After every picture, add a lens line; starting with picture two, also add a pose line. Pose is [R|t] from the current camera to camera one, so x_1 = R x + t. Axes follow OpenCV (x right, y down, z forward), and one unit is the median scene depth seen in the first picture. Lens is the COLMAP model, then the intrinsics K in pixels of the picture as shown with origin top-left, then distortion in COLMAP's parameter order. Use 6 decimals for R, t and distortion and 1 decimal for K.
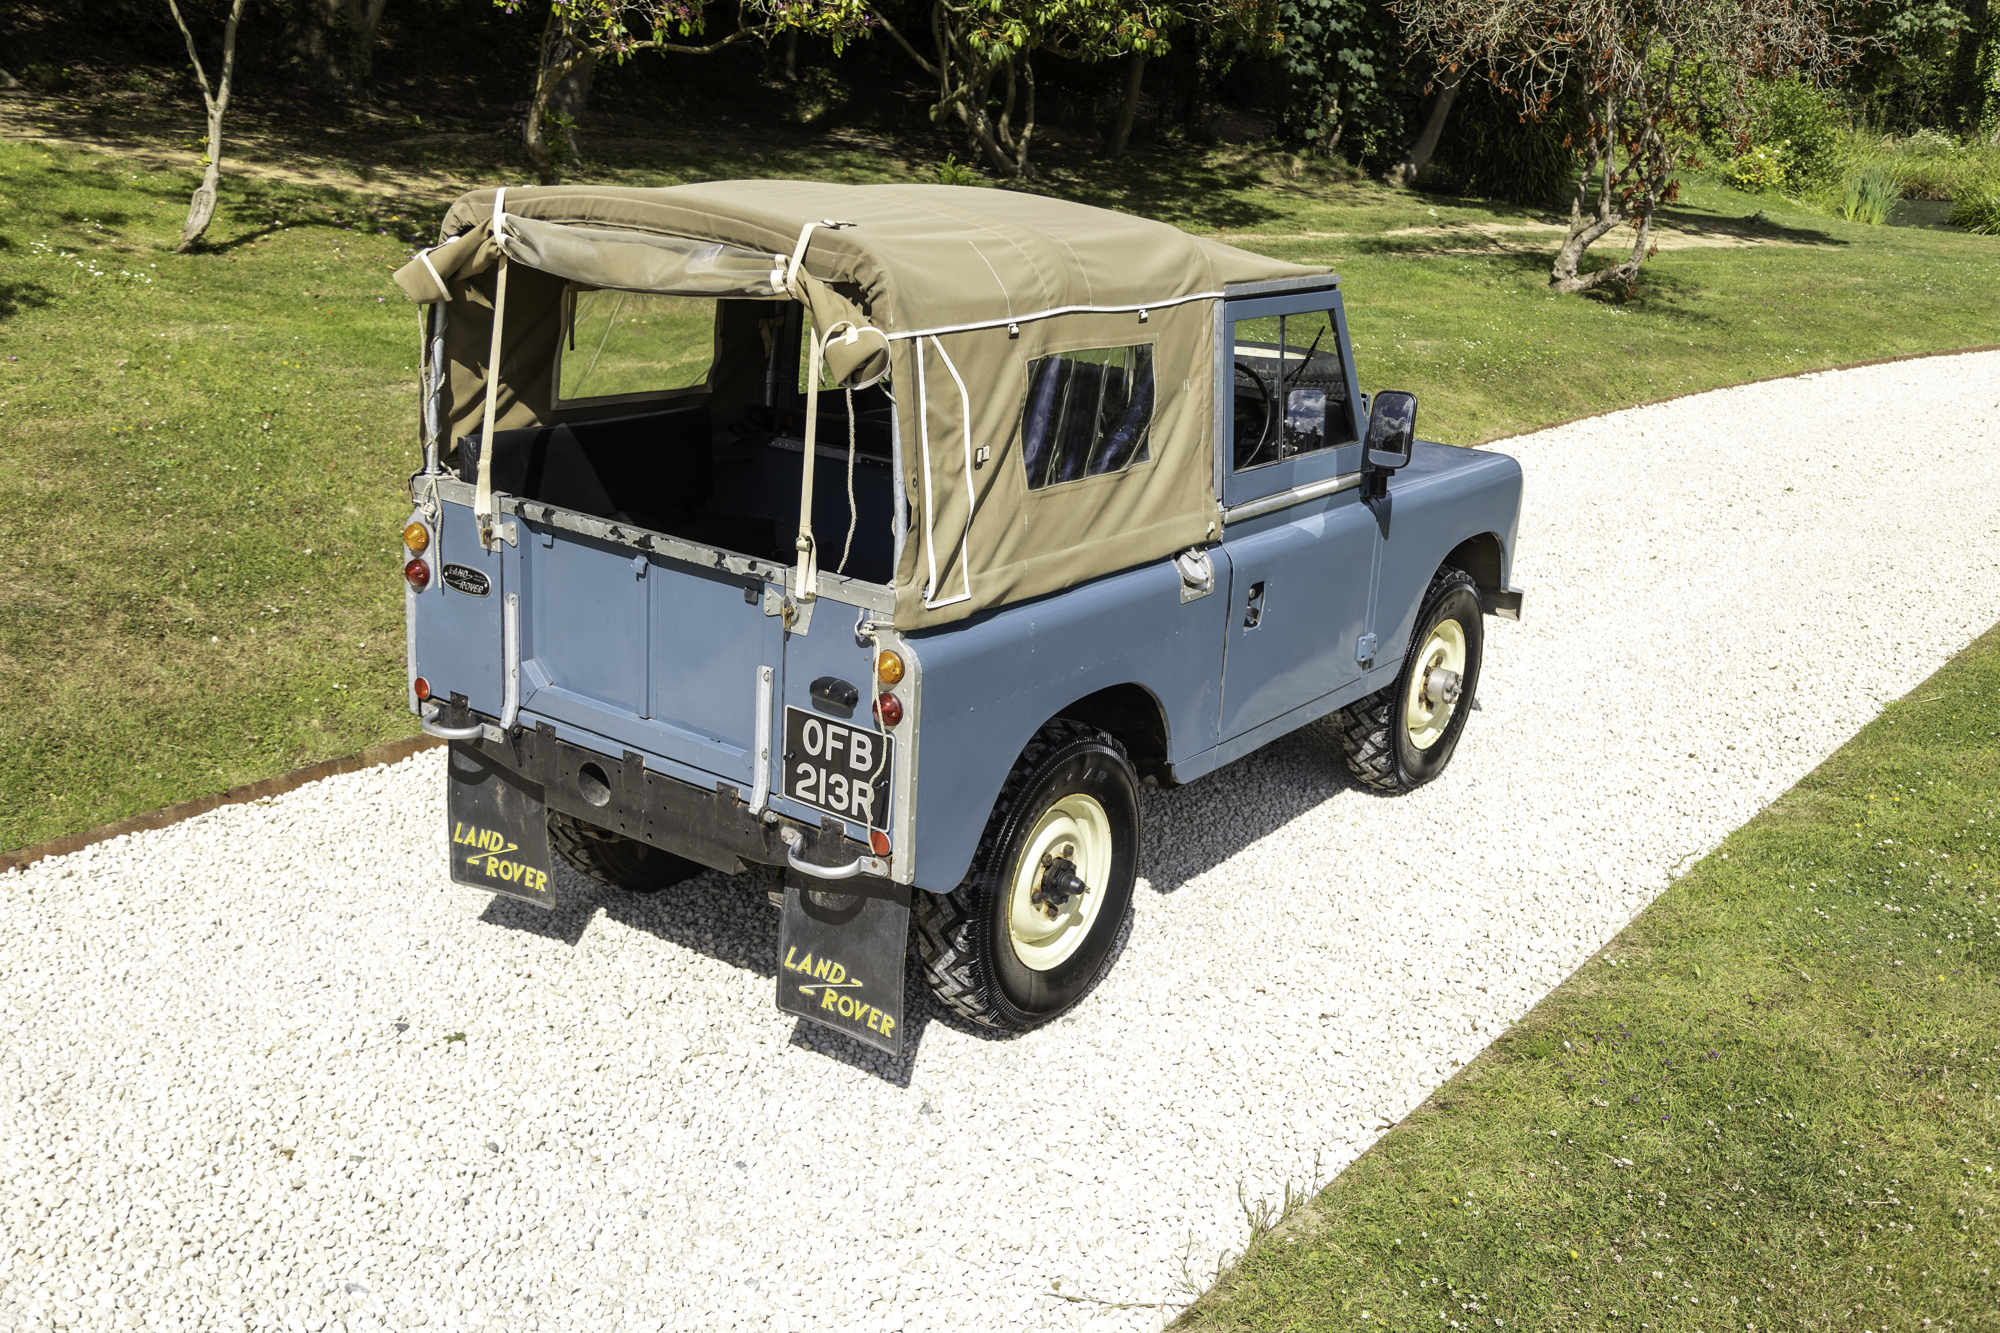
lens RADIAL K [[1942.0, 0, 1006.3], [0, 1942.0, 642.4], [0, 0, 1]] dist [0.018617, -0.023406]
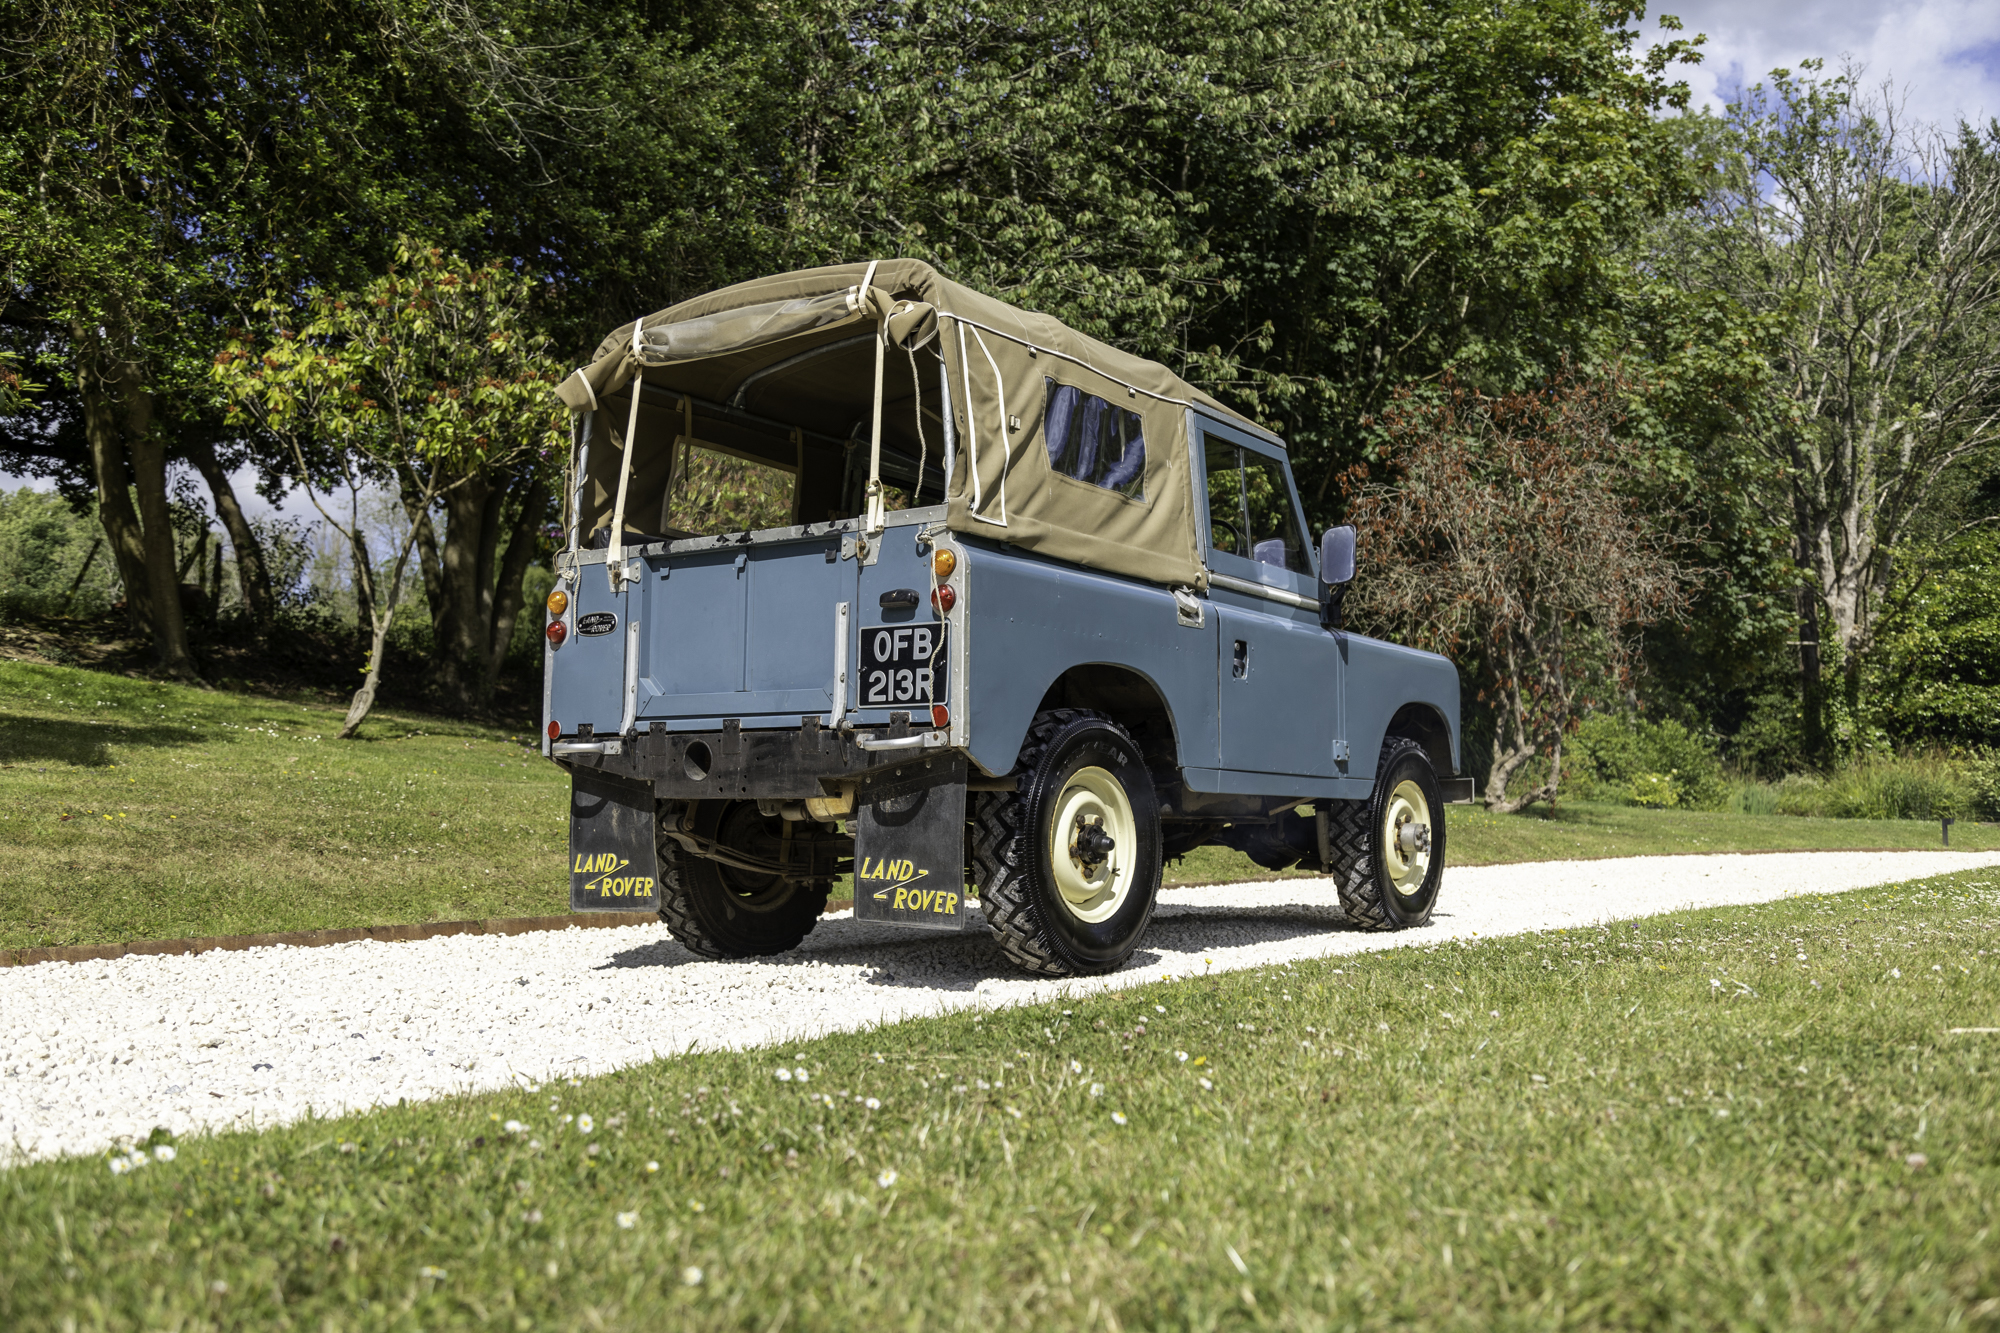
lens RADIAL K [[1712.4, 0, 1000.0], [0, 1712.4, 666.5], [0, 0, 1]] dist [-0.010581, -0.008586]
pose [[0.998916, -0.046432, -0.003323, -0.021250], [0.041997, 0.929689, -0.365944, 0.423238], [0.020081, 0.365408, 0.930631, 0.005509]]
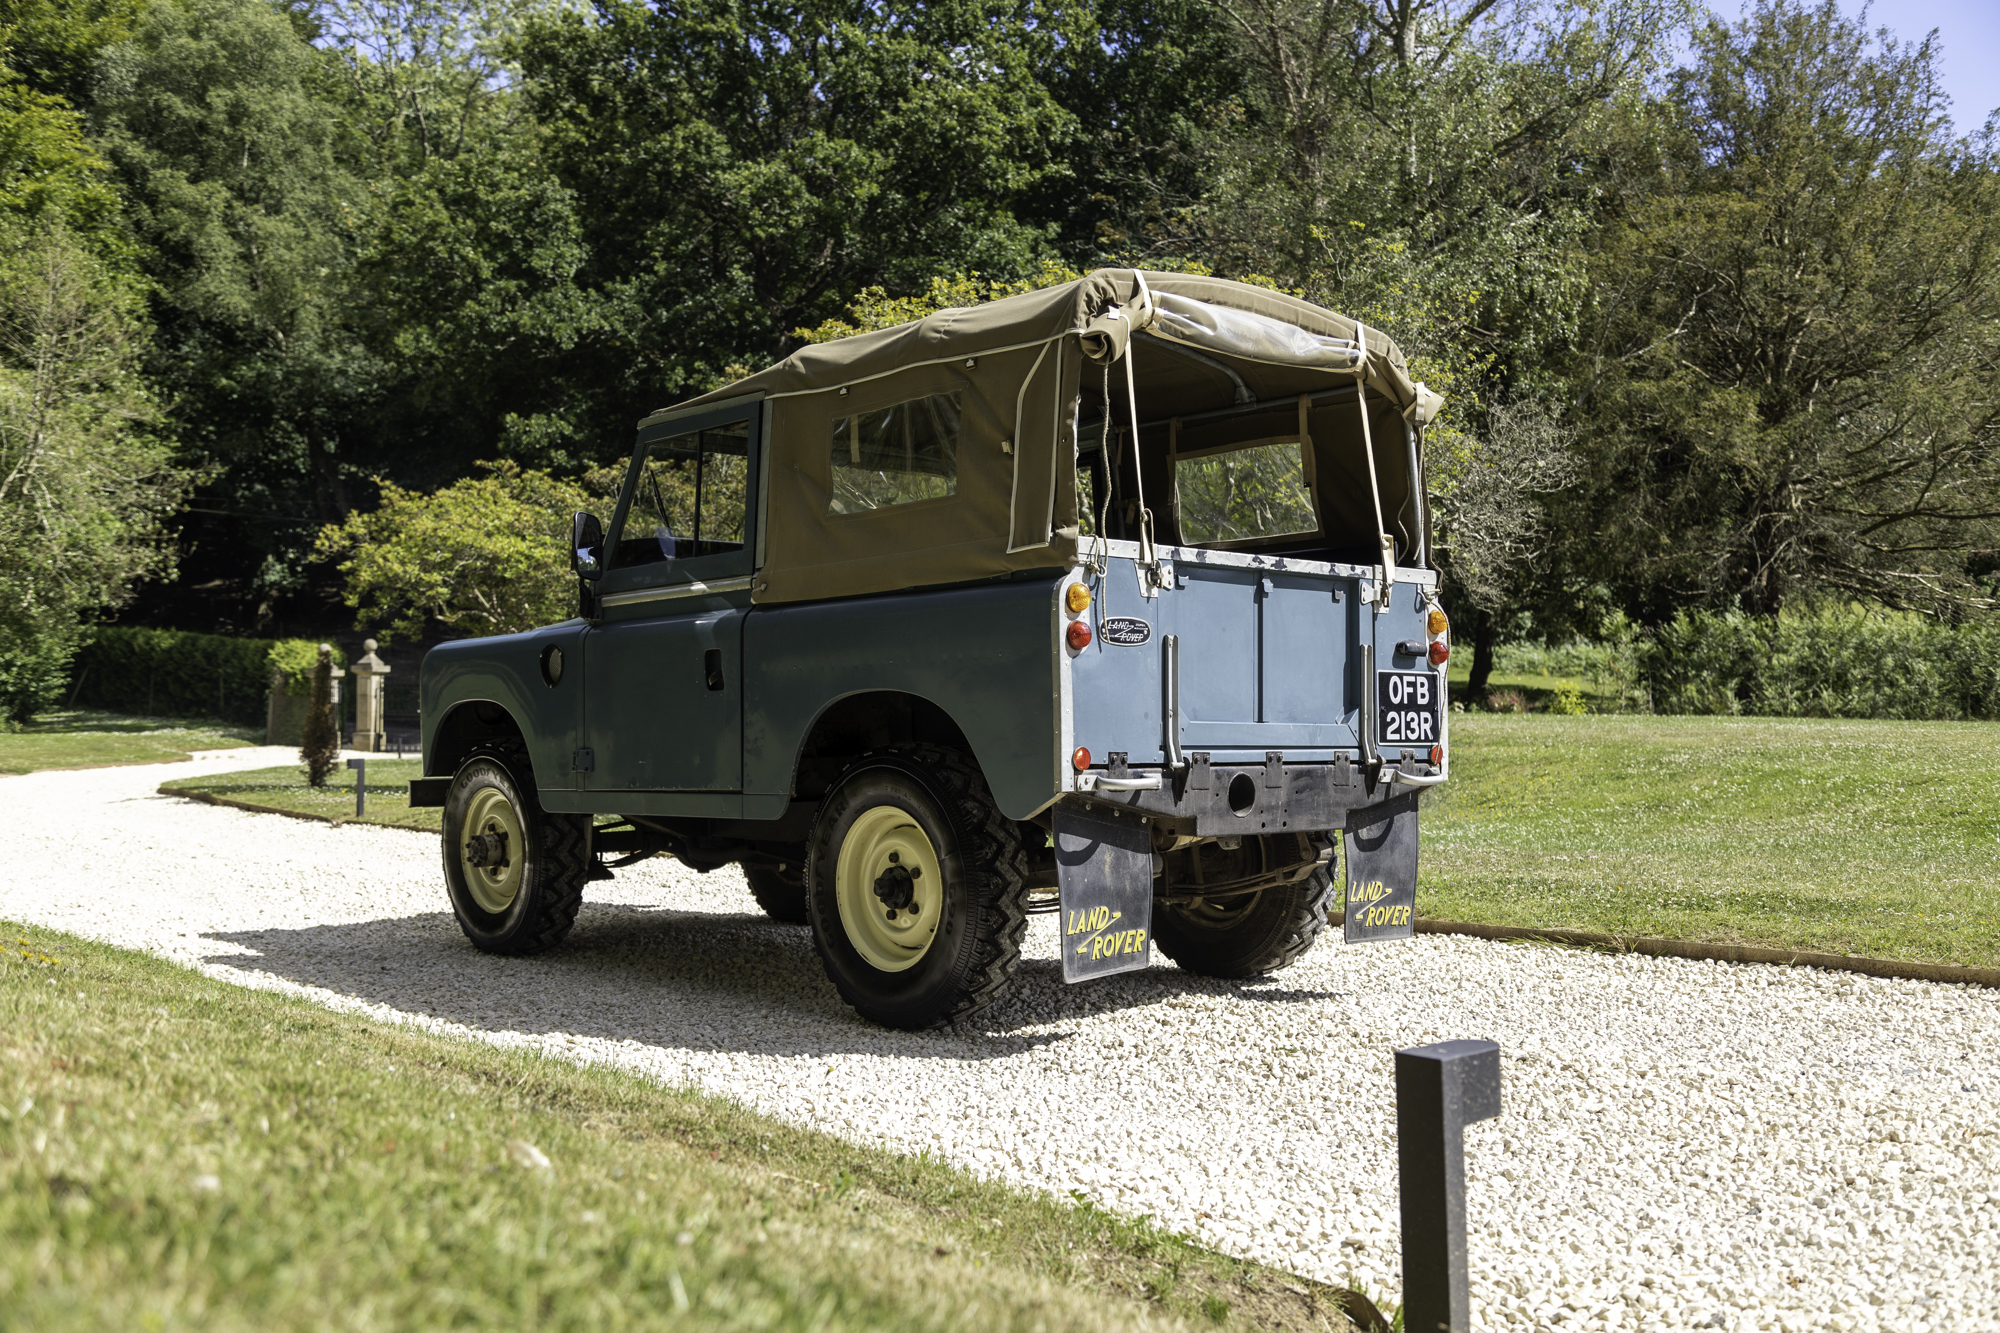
lens RADIAL K [[1942.0, 0, 1006.3], [0, 1942.0, 642.4], [0, 0, 1]] dist [0.018617, -0.023406]
pose [[0.193469, -0.003977, 0.981098, -1.366507], [0.290318, 0.955441, -0.053376, 0.010244], [-0.937169, 0.295157, 0.186003, 0.919288]]
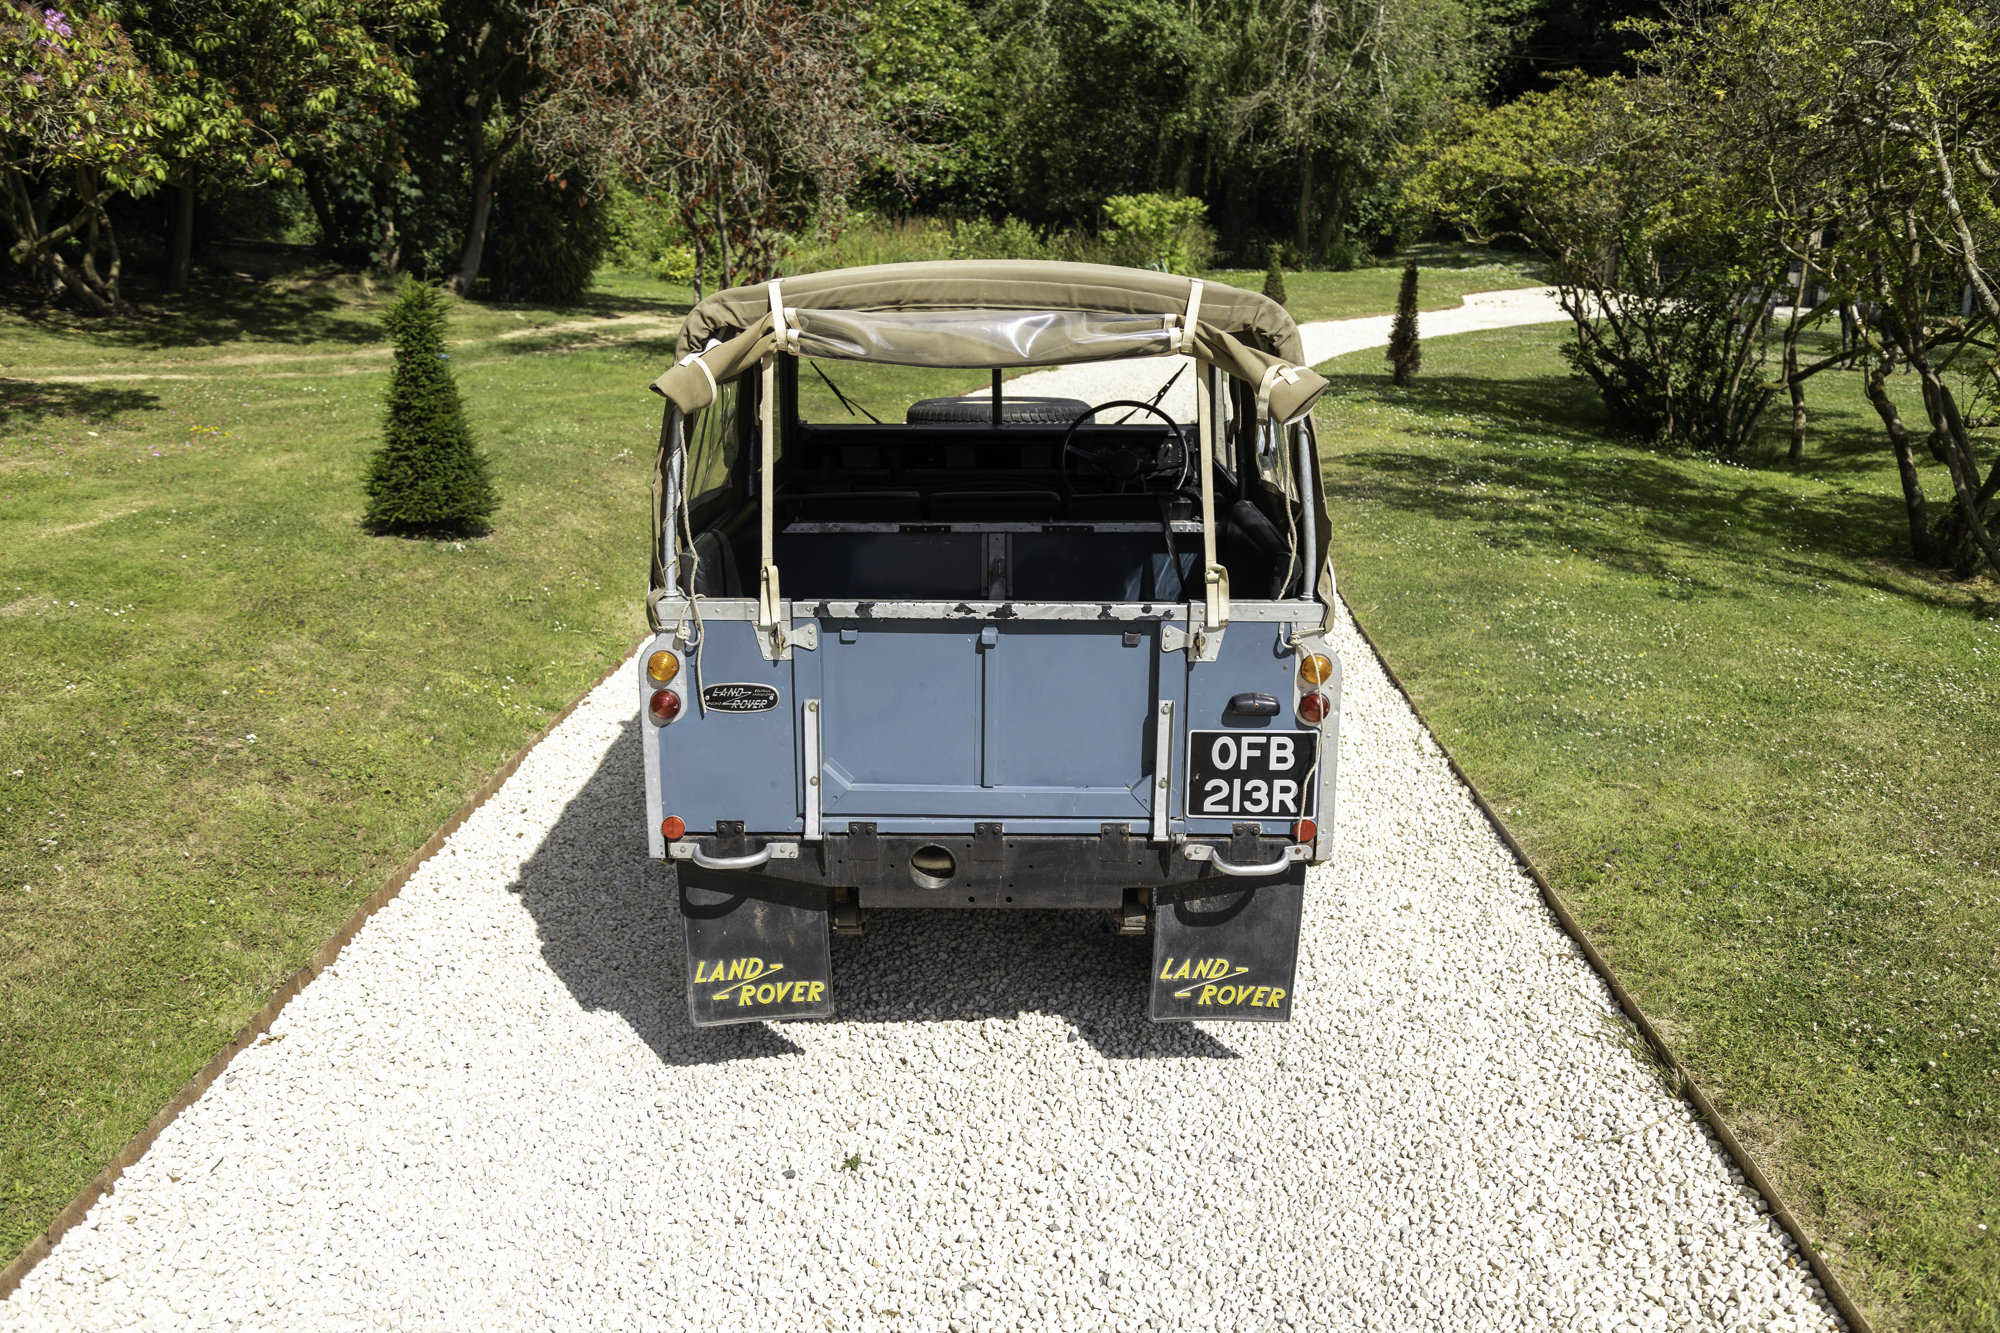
lens RADIAL K [[1712.4, 0, 1000.0], [0, 1712.4, 666.5], [0, 0, 1]] dist [-0.010581, -0.008586]
pose [[0.814792, -0.193593, 0.546475, -0.664291], [0.203263, 0.978159, 0.043457, -0.061089], [-0.542953, 0.075670, 0.836347, 0.242372]]
